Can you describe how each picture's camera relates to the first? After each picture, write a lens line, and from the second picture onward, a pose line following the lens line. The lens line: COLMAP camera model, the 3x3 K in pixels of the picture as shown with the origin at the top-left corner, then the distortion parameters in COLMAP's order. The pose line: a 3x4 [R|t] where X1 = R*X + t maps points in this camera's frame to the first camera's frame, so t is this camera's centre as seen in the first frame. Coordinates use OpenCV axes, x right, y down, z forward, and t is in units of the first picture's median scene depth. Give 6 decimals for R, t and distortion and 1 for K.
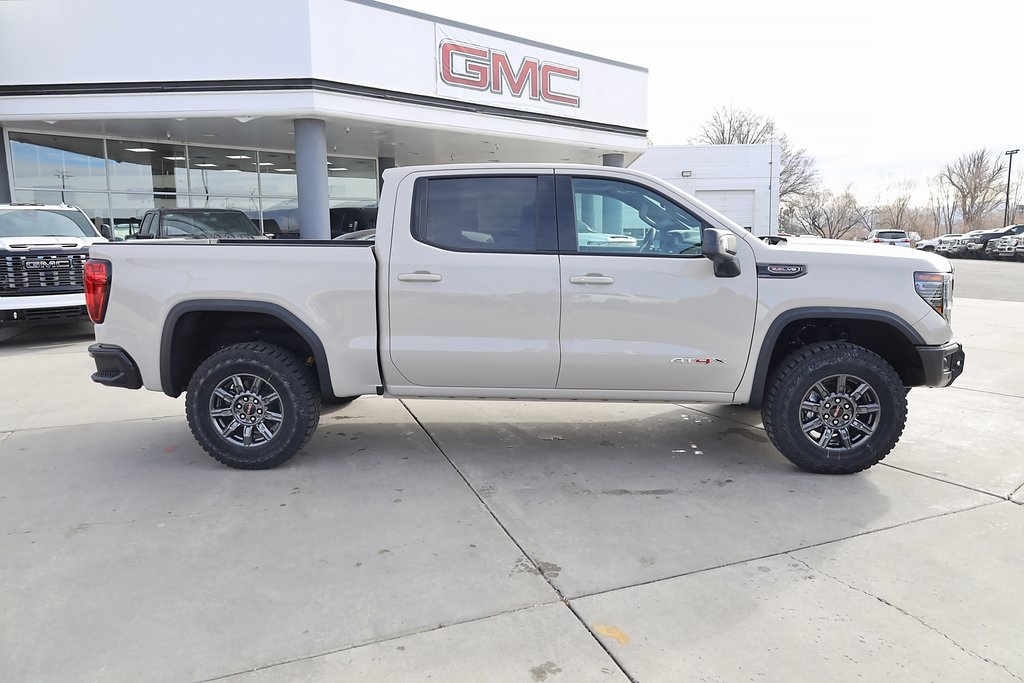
lens RADIAL K [[695.9, 0, 512.9], [0, 695.9, 334.7], [0, 0, 1]] dist [-0.012024, -0.005126]
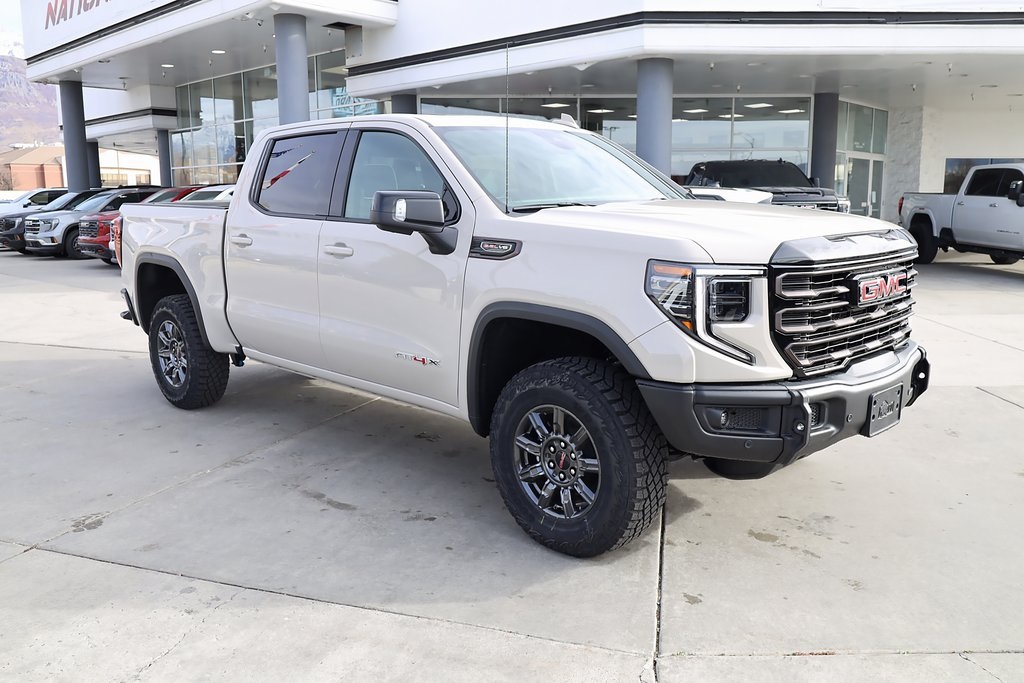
lens RADIAL K [[841.7, 0, 508.3], [0, 841.7, 341.5], [0, 0, 1]] dist [-0.023321, -0.006388]
pose [[0.744603, 0.112280, -0.657997, 0.979941], [-0.090154, 0.993636, 0.067533, -0.056707], [0.661391, 0.009036, 0.749987, 0.358769]]
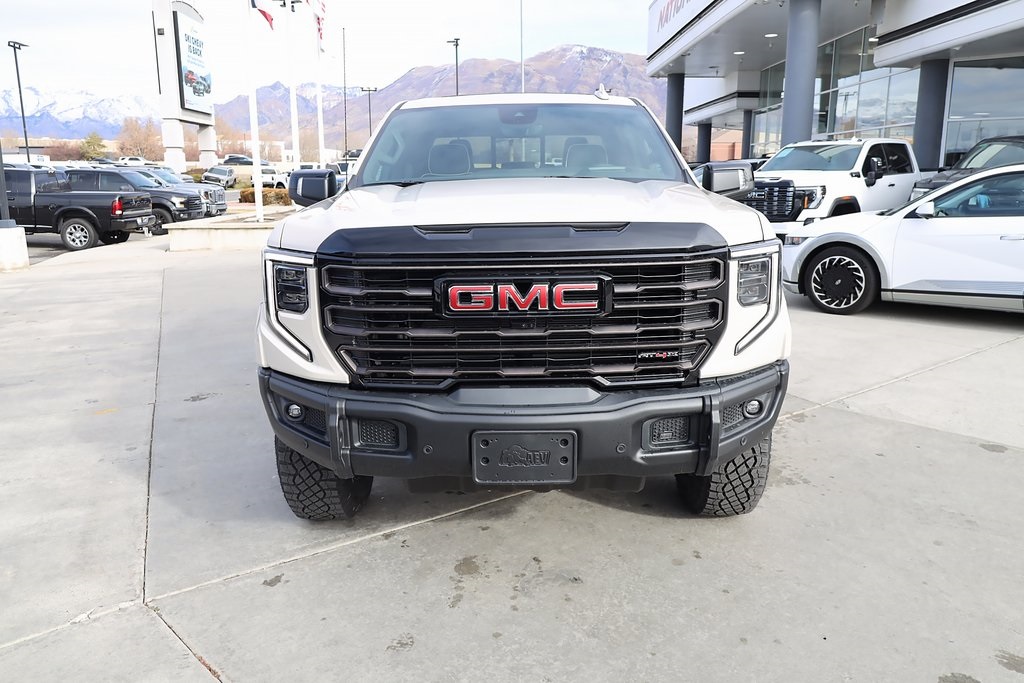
lens RADIAL K [[742.6, 0, 518.0], [0, 742.6, 347.0], [0, 0, 1]] dist [-0.014179, -0.007918]
pose [[0.052953, 0.228704, -0.972055, 1.246424], [-0.129527, 0.966770, 0.220405, -0.171317], [0.990161, 0.114236, 0.080817, 1.172823]]
